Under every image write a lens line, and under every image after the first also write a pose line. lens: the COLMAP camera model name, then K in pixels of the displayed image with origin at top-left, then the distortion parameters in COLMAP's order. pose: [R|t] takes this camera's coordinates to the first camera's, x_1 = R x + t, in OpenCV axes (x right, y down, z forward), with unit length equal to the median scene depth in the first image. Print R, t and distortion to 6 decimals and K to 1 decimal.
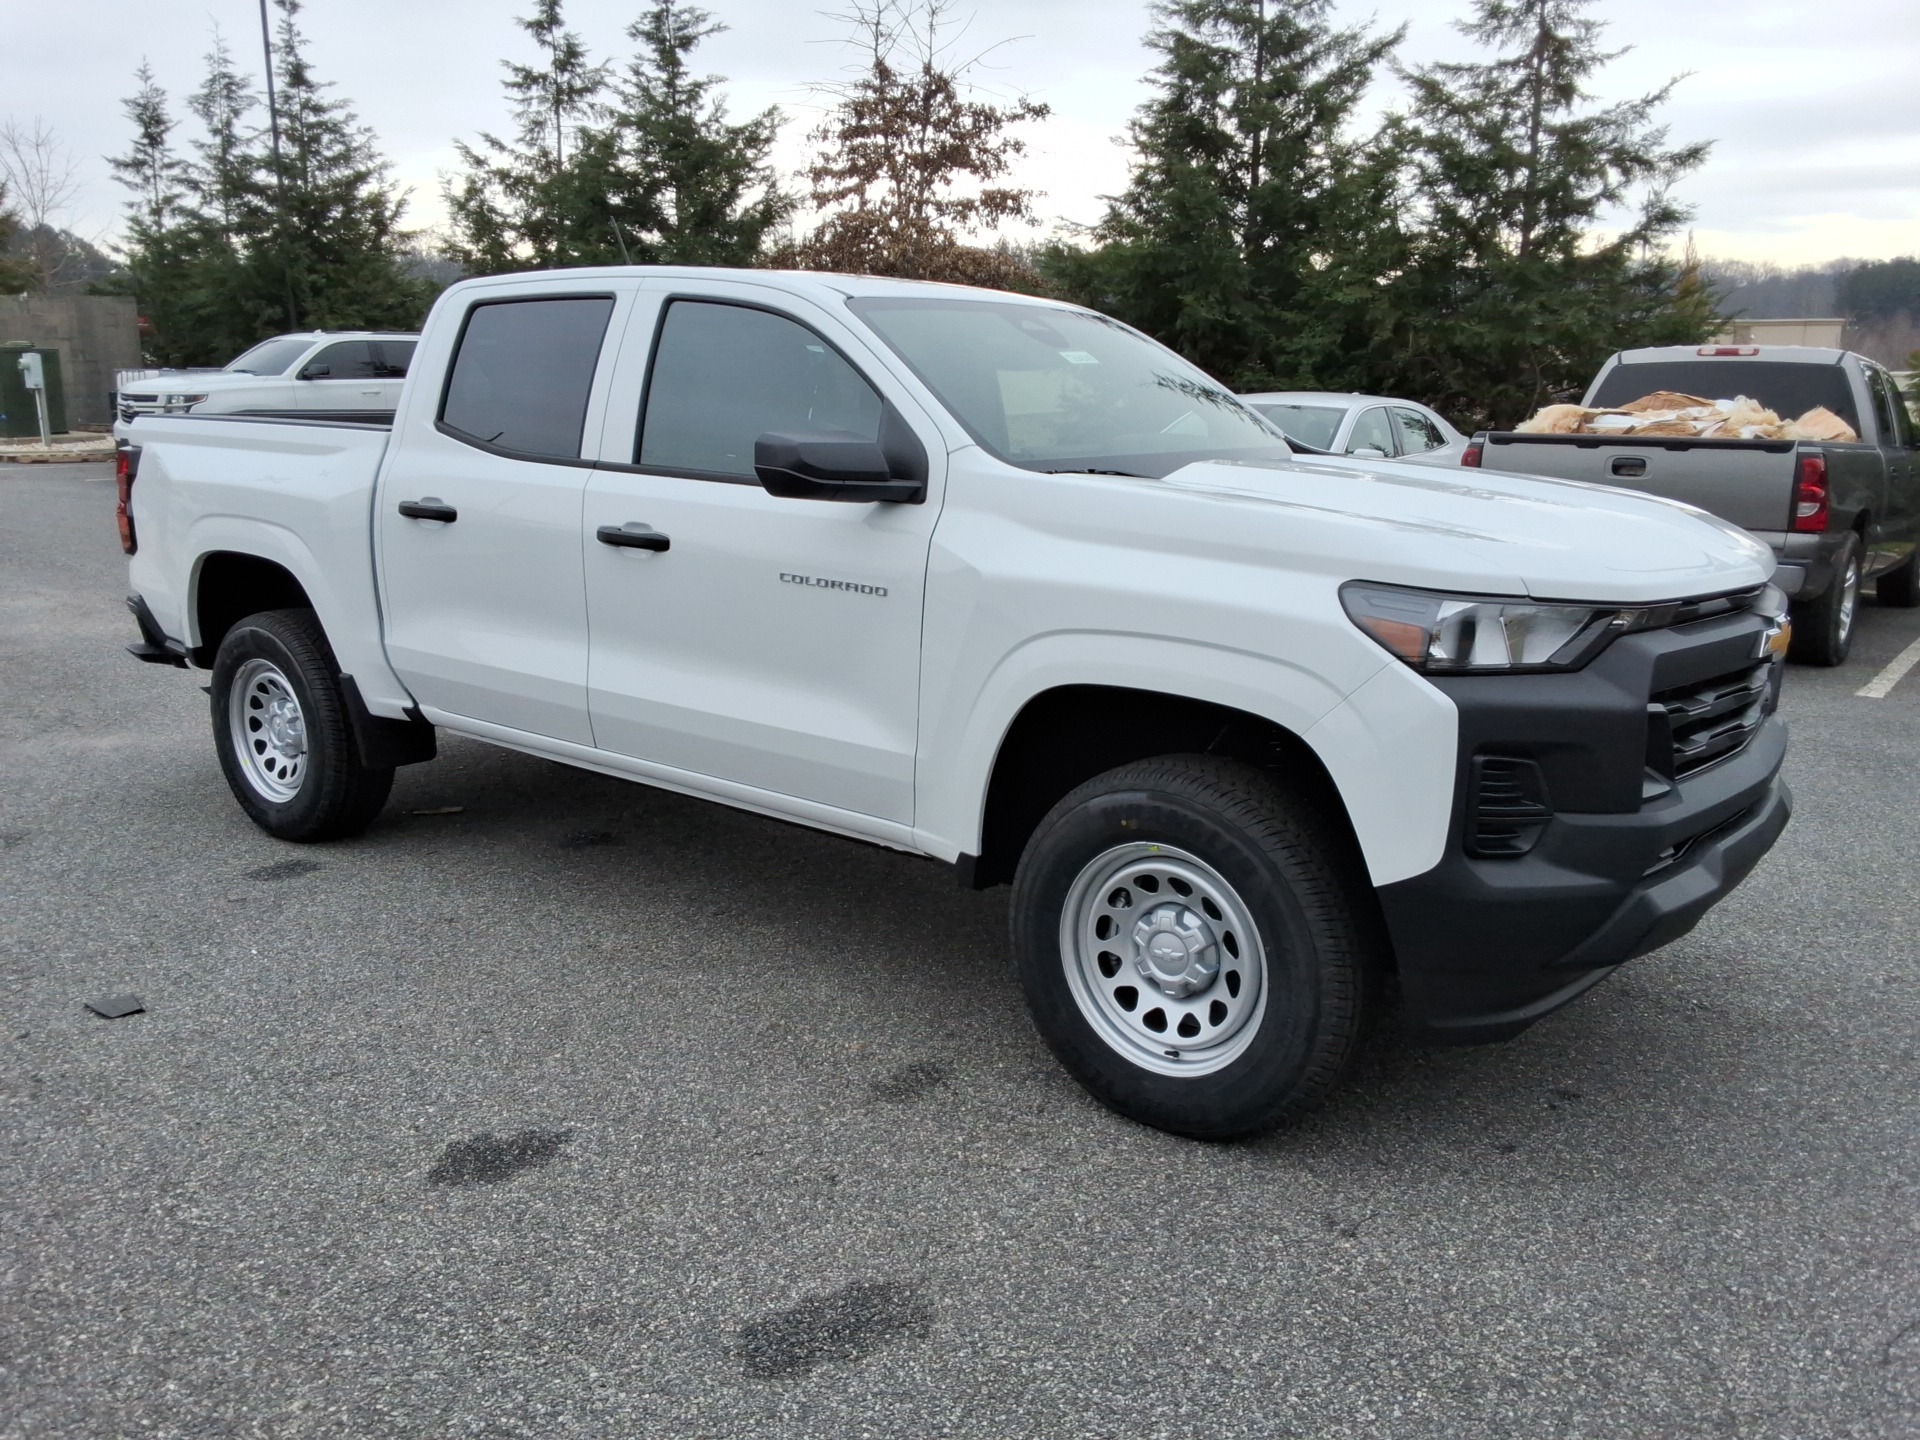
lens RADIAL K [[1541.1, 0, 977.4], [0, 1541.1, 704.3], [0, 0, 1]] dist [0.090846, -0.139830]
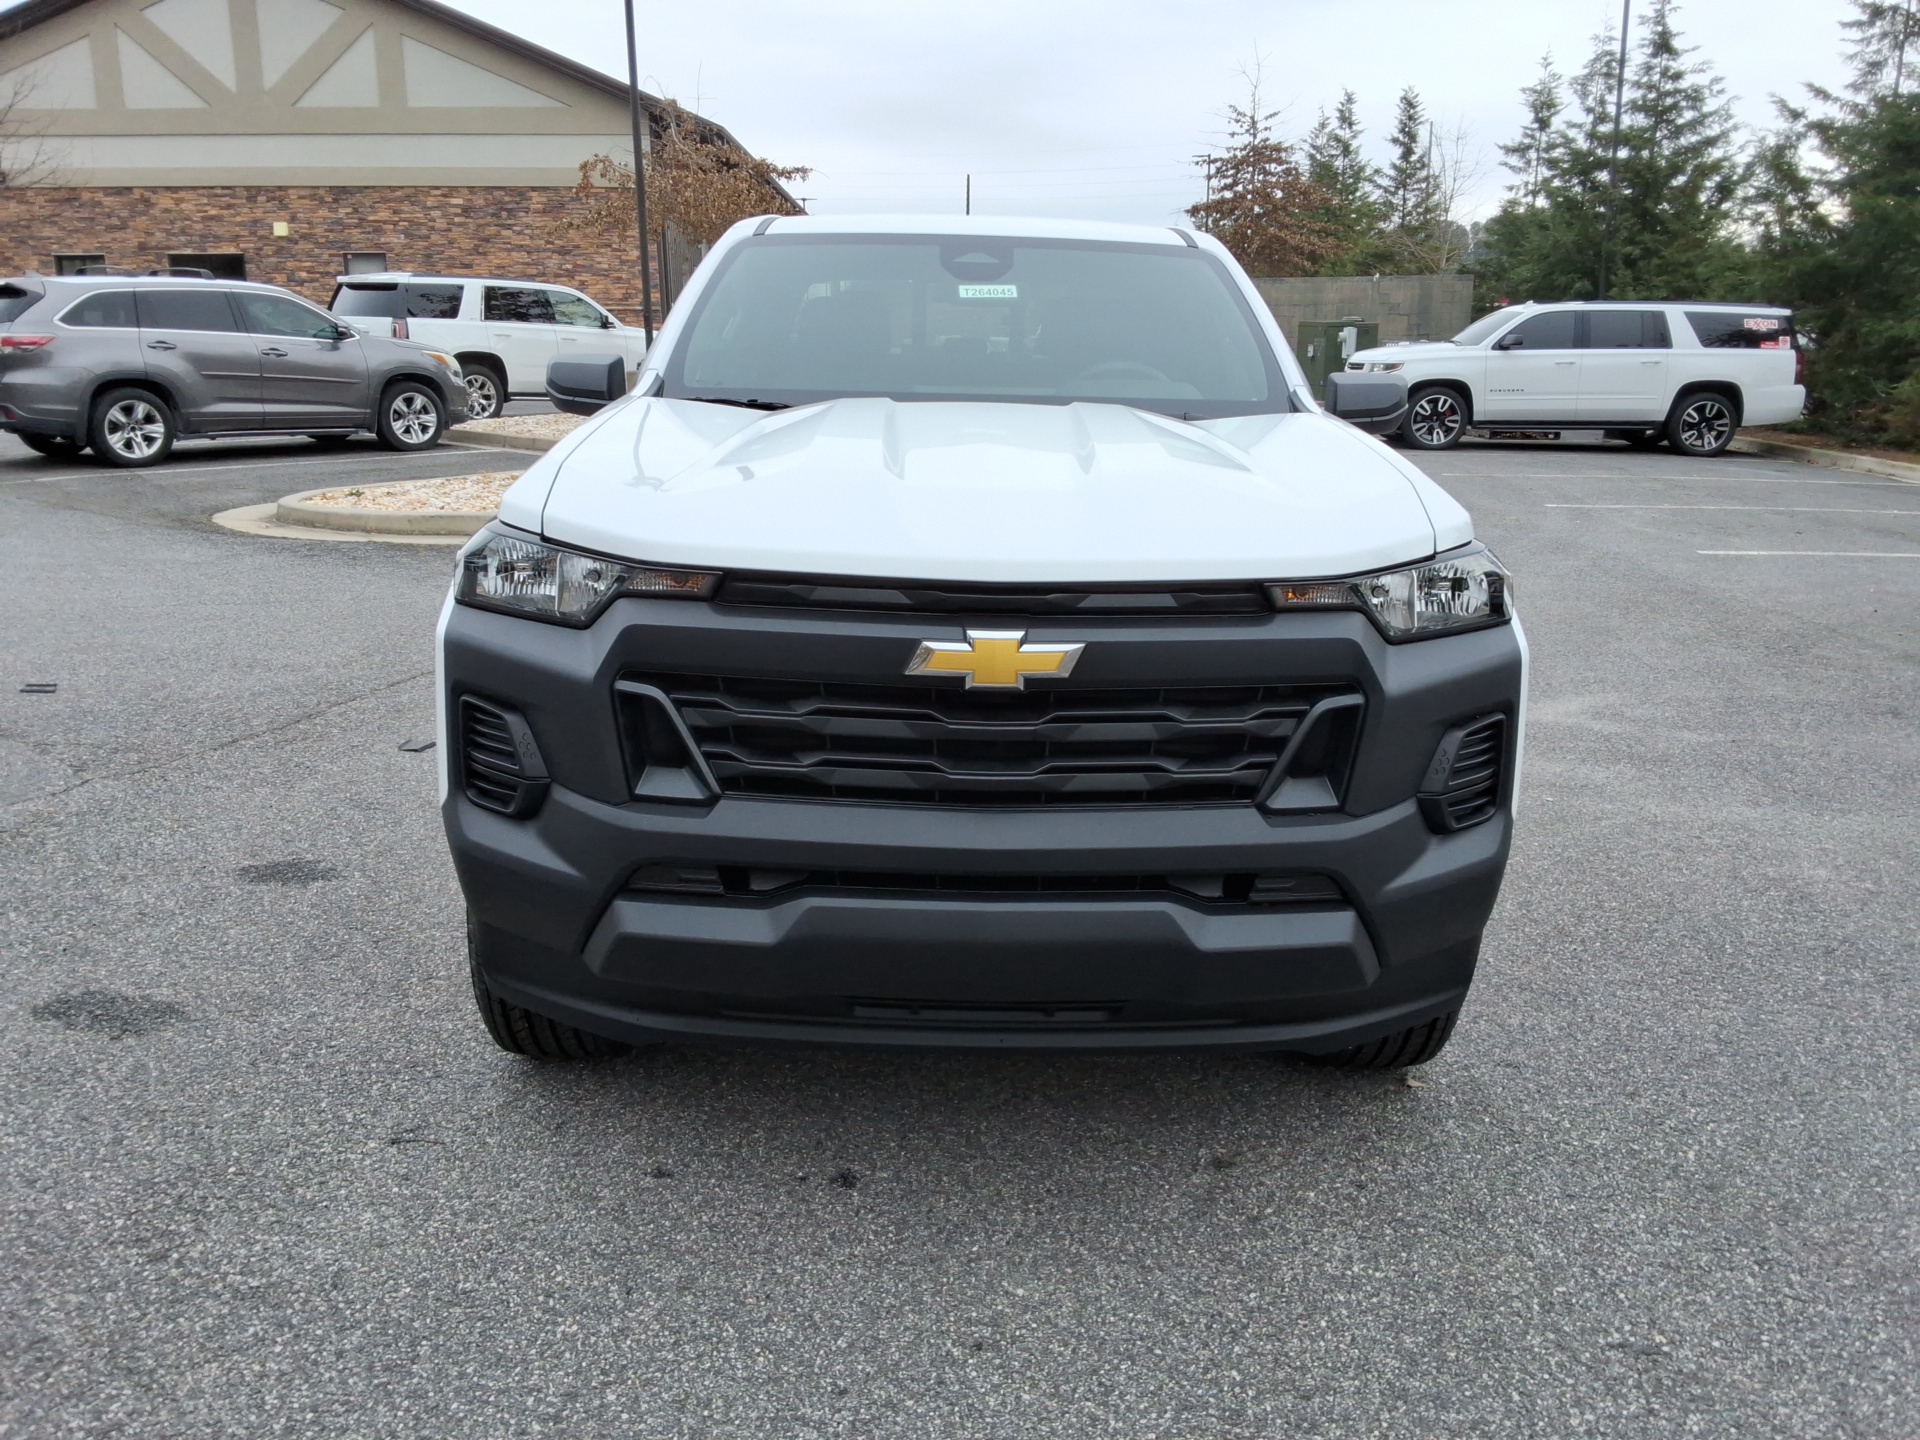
lens RADIAL K [[1541.1, 0, 977.4], [0, 1541.1, 704.3], [0, 0, 1]] dist [0.090846, -0.139830]
pose [[0.625345, 0.183110, -0.758561, 0.120468], [-0.173384, 0.980385, 0.093722, -0.010073], [0.760843, 0.072914, 0.644827, 0.061748]]
